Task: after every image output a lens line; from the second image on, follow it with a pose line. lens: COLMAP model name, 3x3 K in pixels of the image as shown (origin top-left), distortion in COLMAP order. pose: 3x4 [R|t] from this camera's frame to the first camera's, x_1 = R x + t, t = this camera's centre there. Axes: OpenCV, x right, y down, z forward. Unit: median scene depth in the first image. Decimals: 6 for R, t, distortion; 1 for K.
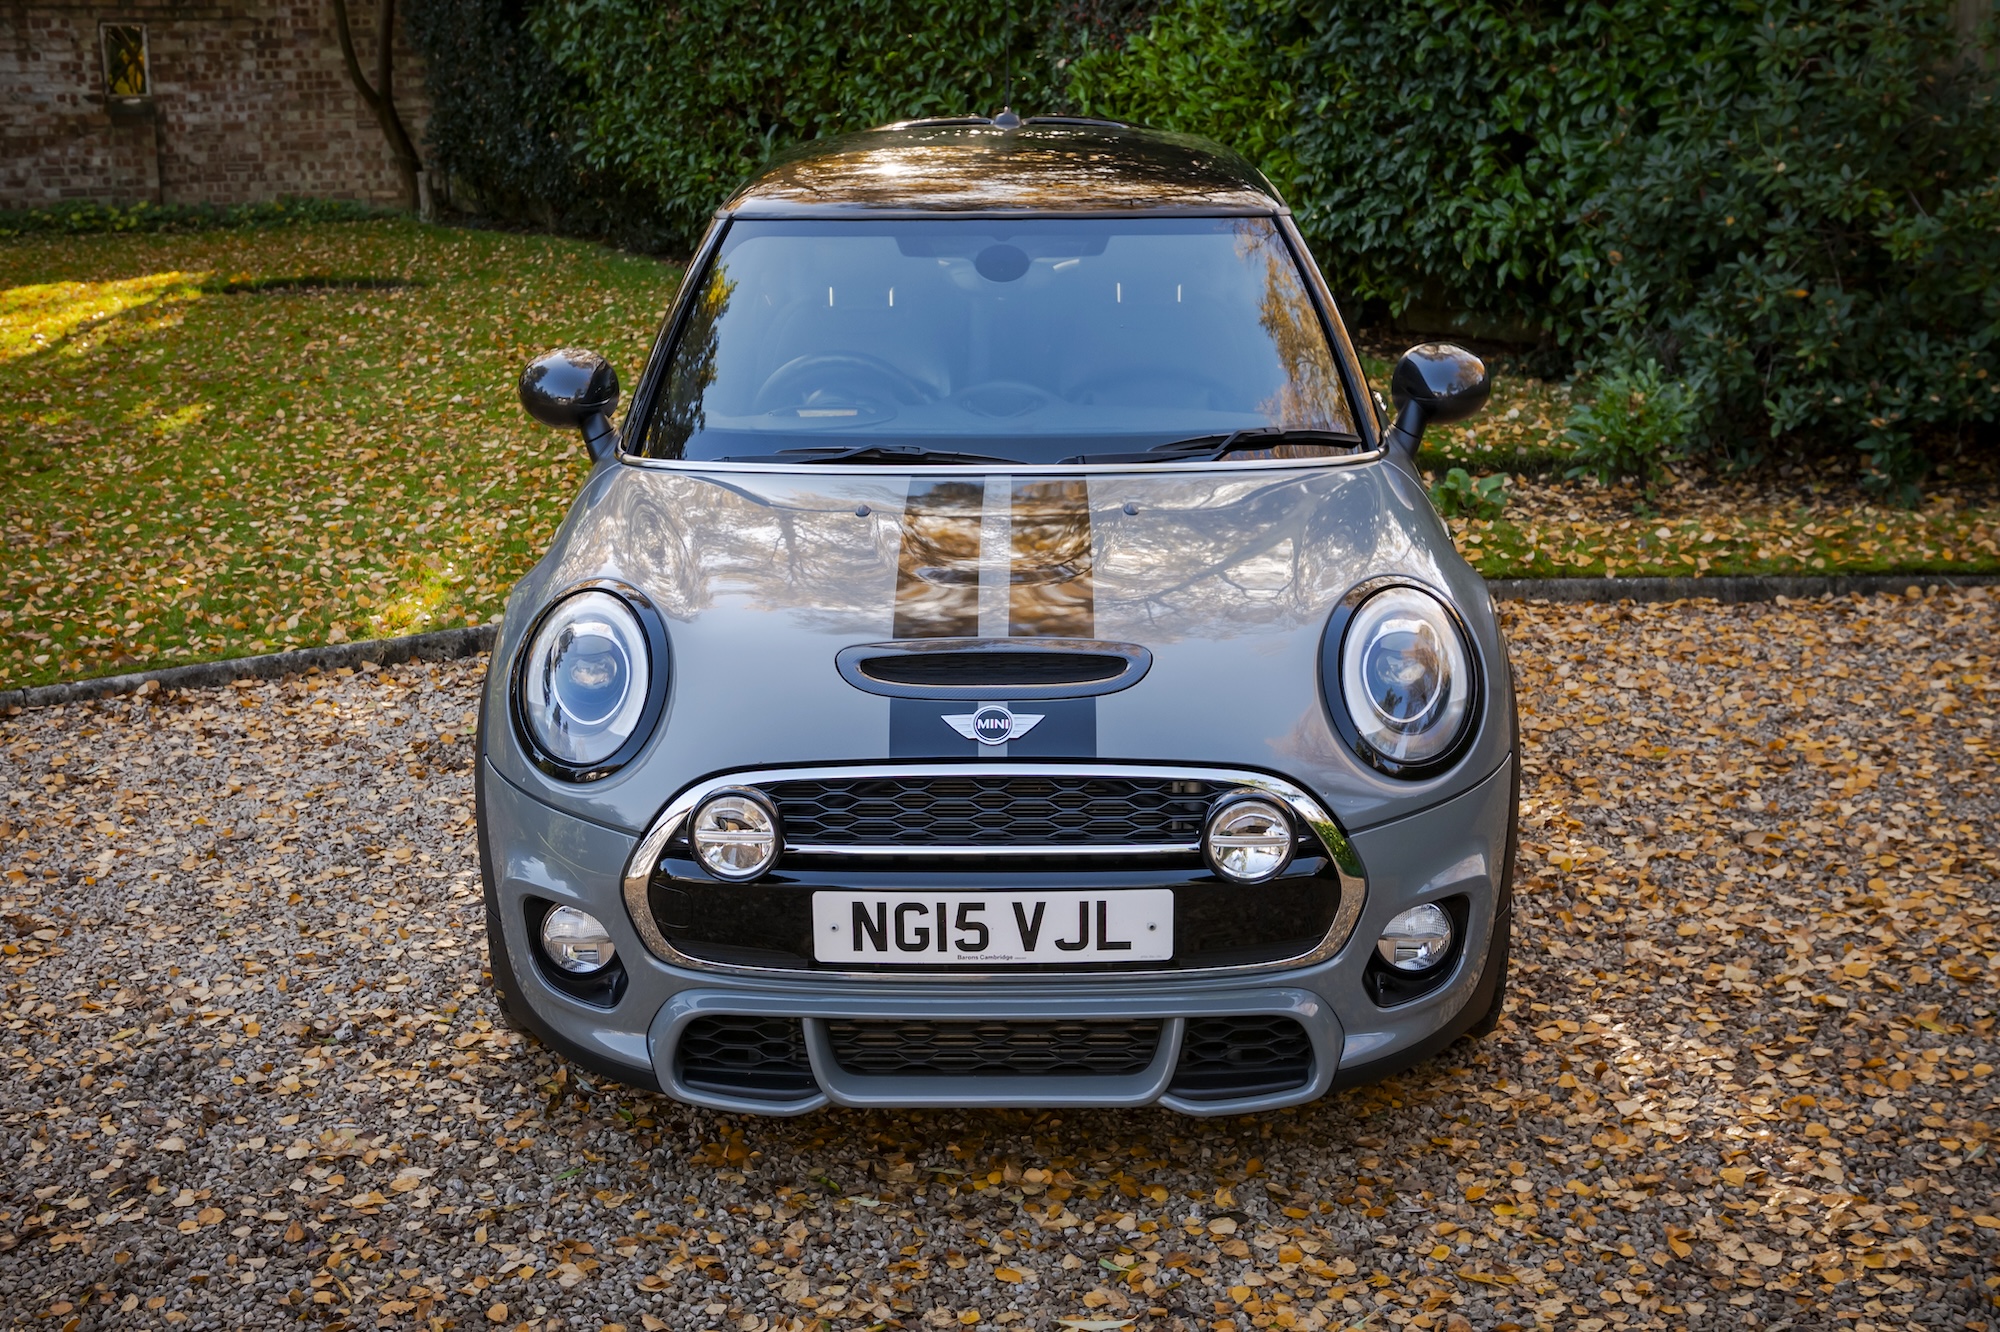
lens RADIAL K [[2603.0, 0, 977.8], [0, 2603.0, 666.8], [0, 0, 1]] dist [0.009227, 0.007548]
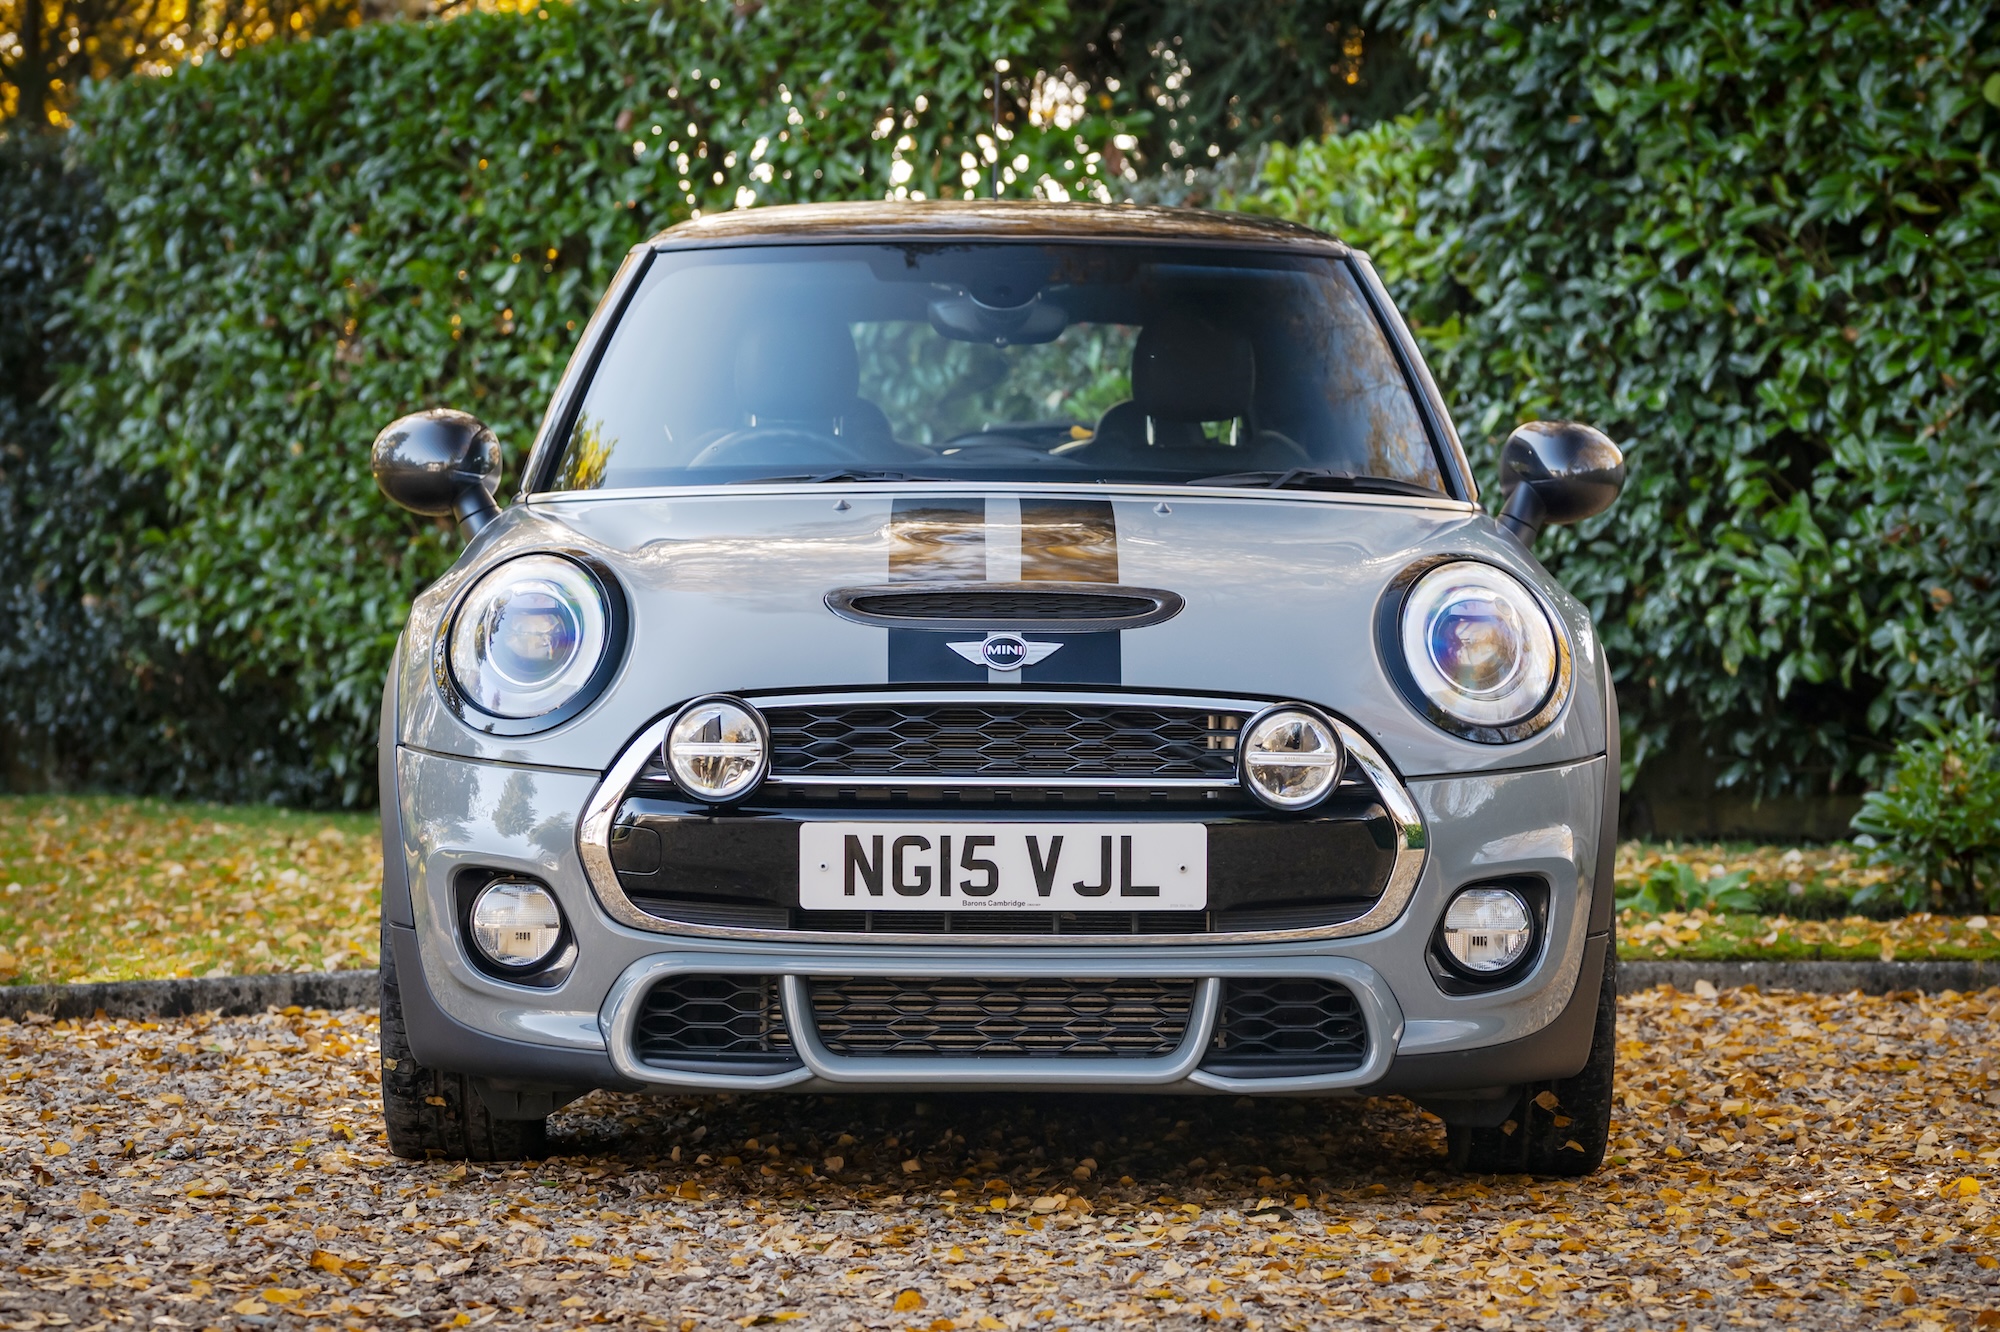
lens RADIAL K [[6056.6, 0, 1005.9], [0, 6056.6, 708.8], [0, 0, 1]] dist [-0.126774, 1.102772]
pose [[0.999498, 0.015834, 0.027454, -0.049945], [-0.009001, 0.972398, -0.233154, 0.520237], [-0.030388, 0.232789, 0.972052, -0.997472]]
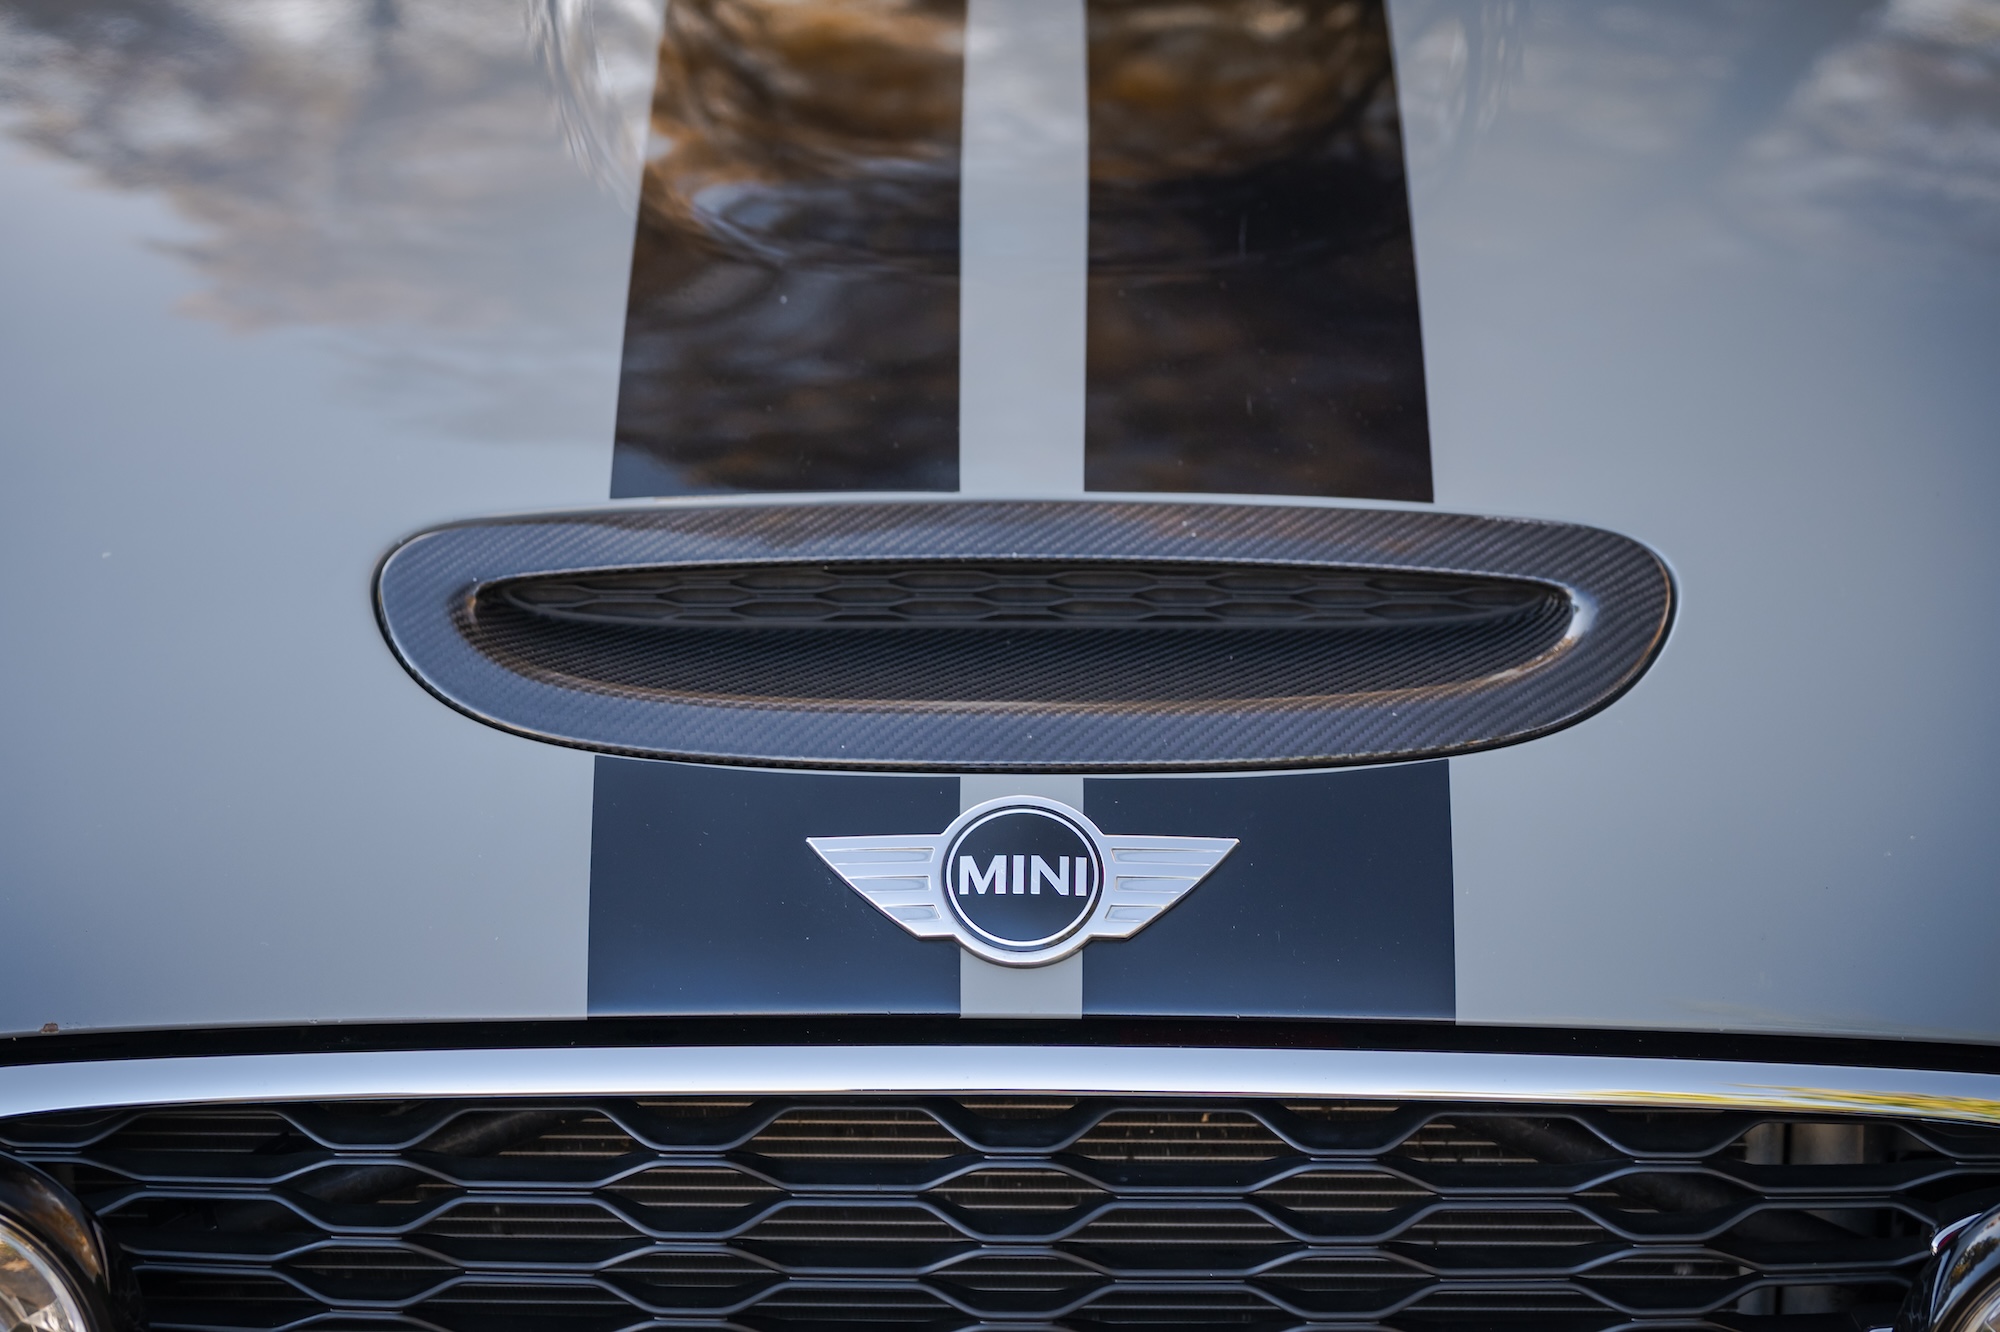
lens RADIAL K [[5836.0, 0, 1000.0], [0, 5836.0, 666.0], [0, 0, 1]] dist [-0.051120, -0.522366]
pose [[0.999784, 0.008309, 0.019029, -0.006535], [-0.009561, 0.997729, 0.066680, -0.032887], [-0.018432, -0.066848, 0.997593, 0.464441]]
